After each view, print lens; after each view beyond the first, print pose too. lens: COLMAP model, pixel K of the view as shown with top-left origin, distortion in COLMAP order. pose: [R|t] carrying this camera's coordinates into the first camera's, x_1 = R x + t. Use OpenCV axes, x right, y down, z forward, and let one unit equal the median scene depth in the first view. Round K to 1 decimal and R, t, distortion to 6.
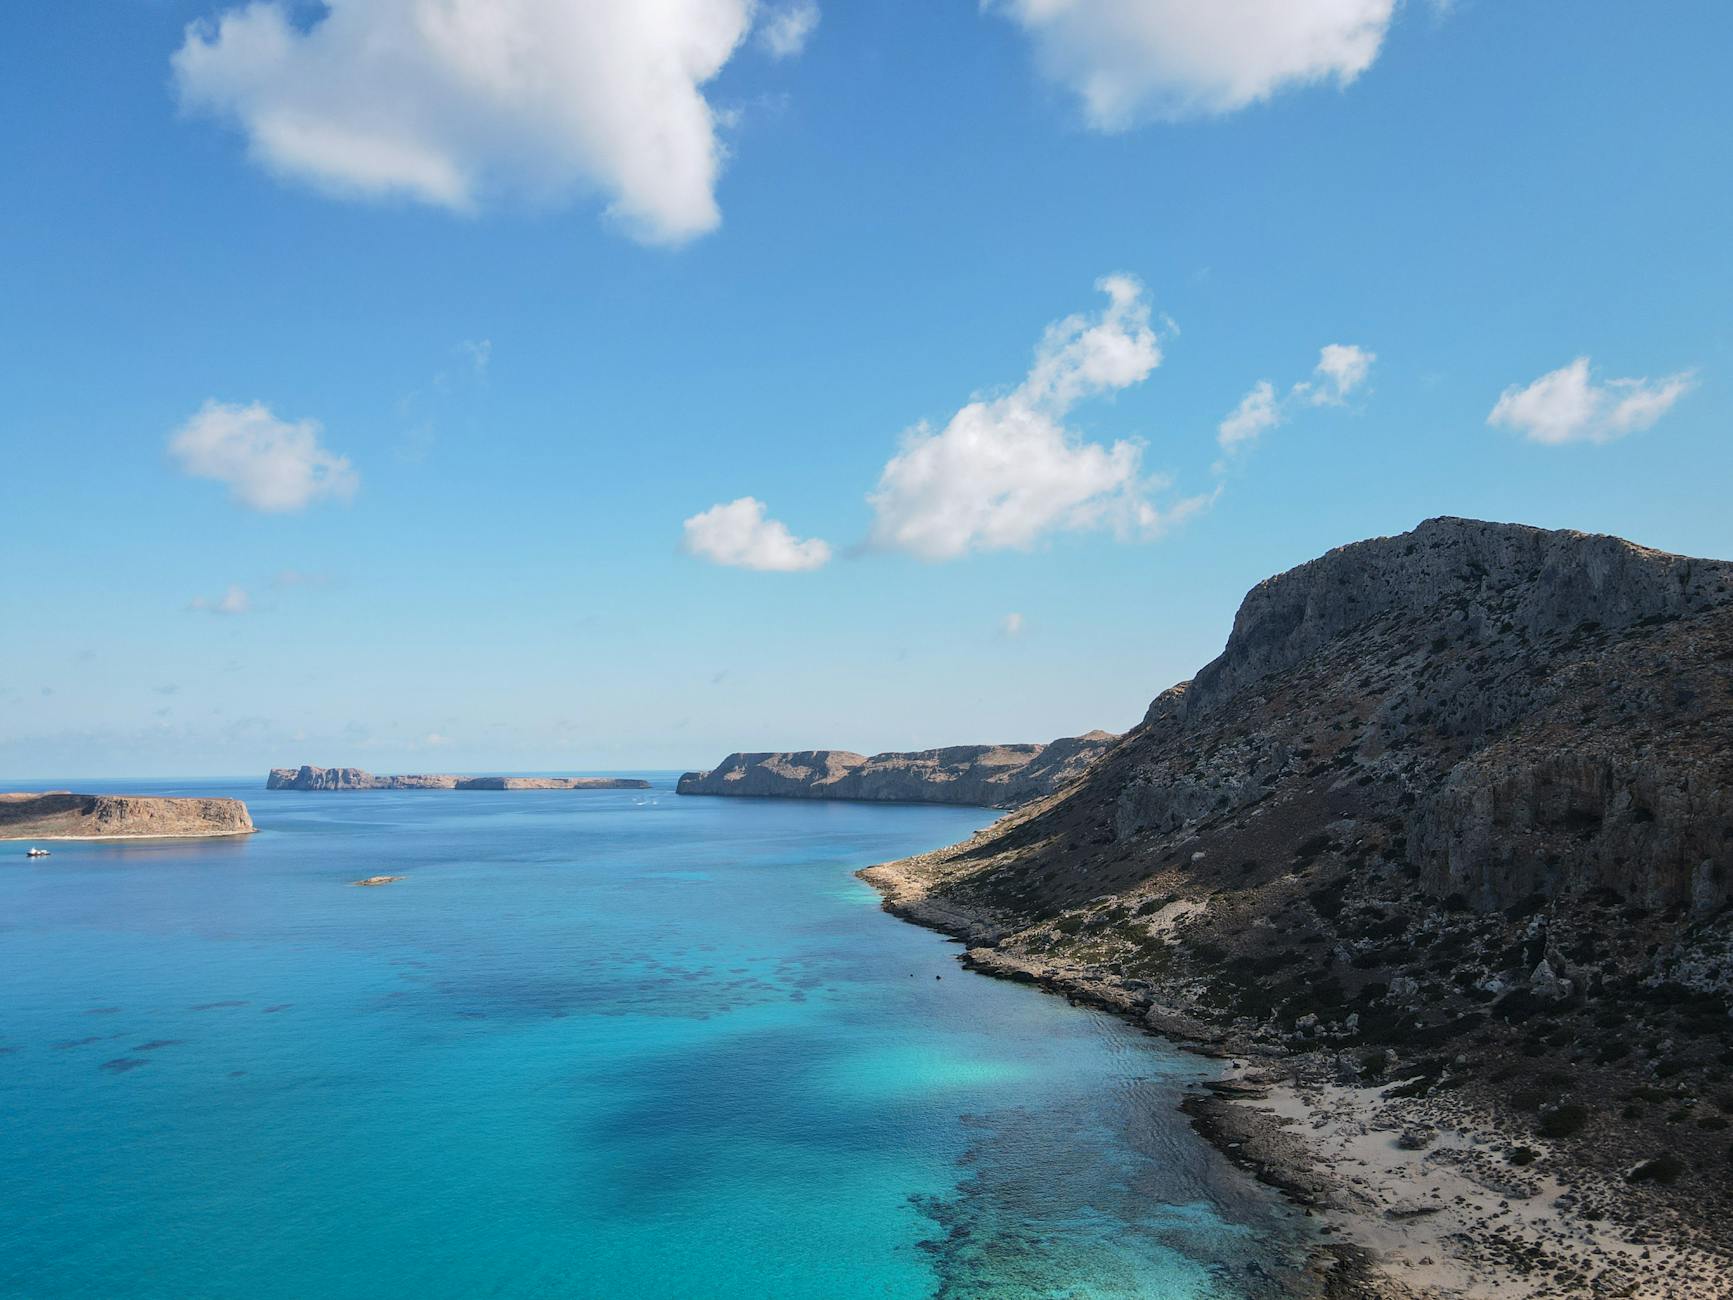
lens RADIAL K [[1215.6, 0, 872.0], [0, 1215.6, 659.9], [0, 0, 1]] dist [0.007992, 0.010294]
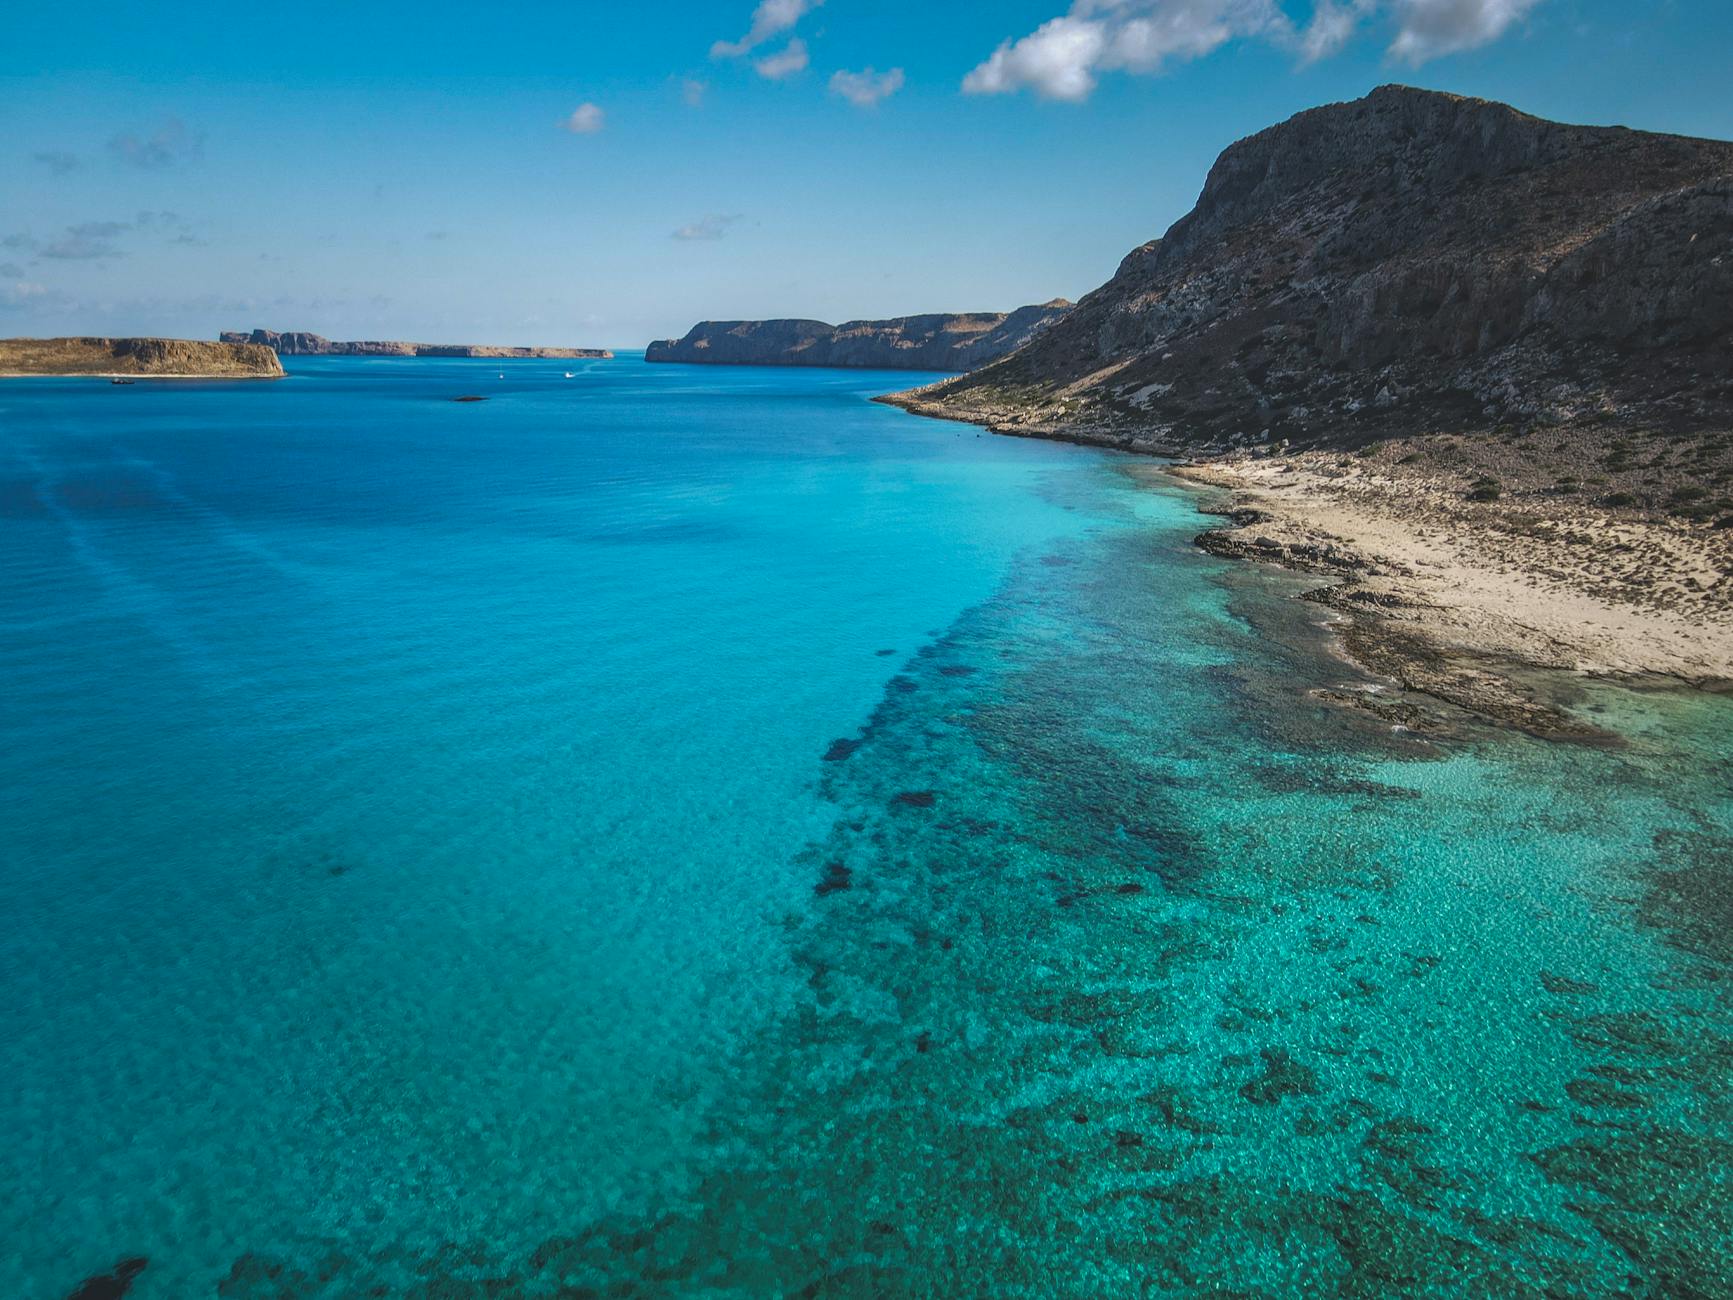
lens RADIAL K [[1215.6, 0, 872.0], [0, 1215.6, 659.9], [0, 0, 1]] dist [0.007992, 0.010294]
pose [[0.998536, 0.002352, 0.054038, -0.124143], [-0.019935, 0.944730, 0.327244, 0.040783], [-0.050281, -0.327842, 0.943394, -0.349287]]
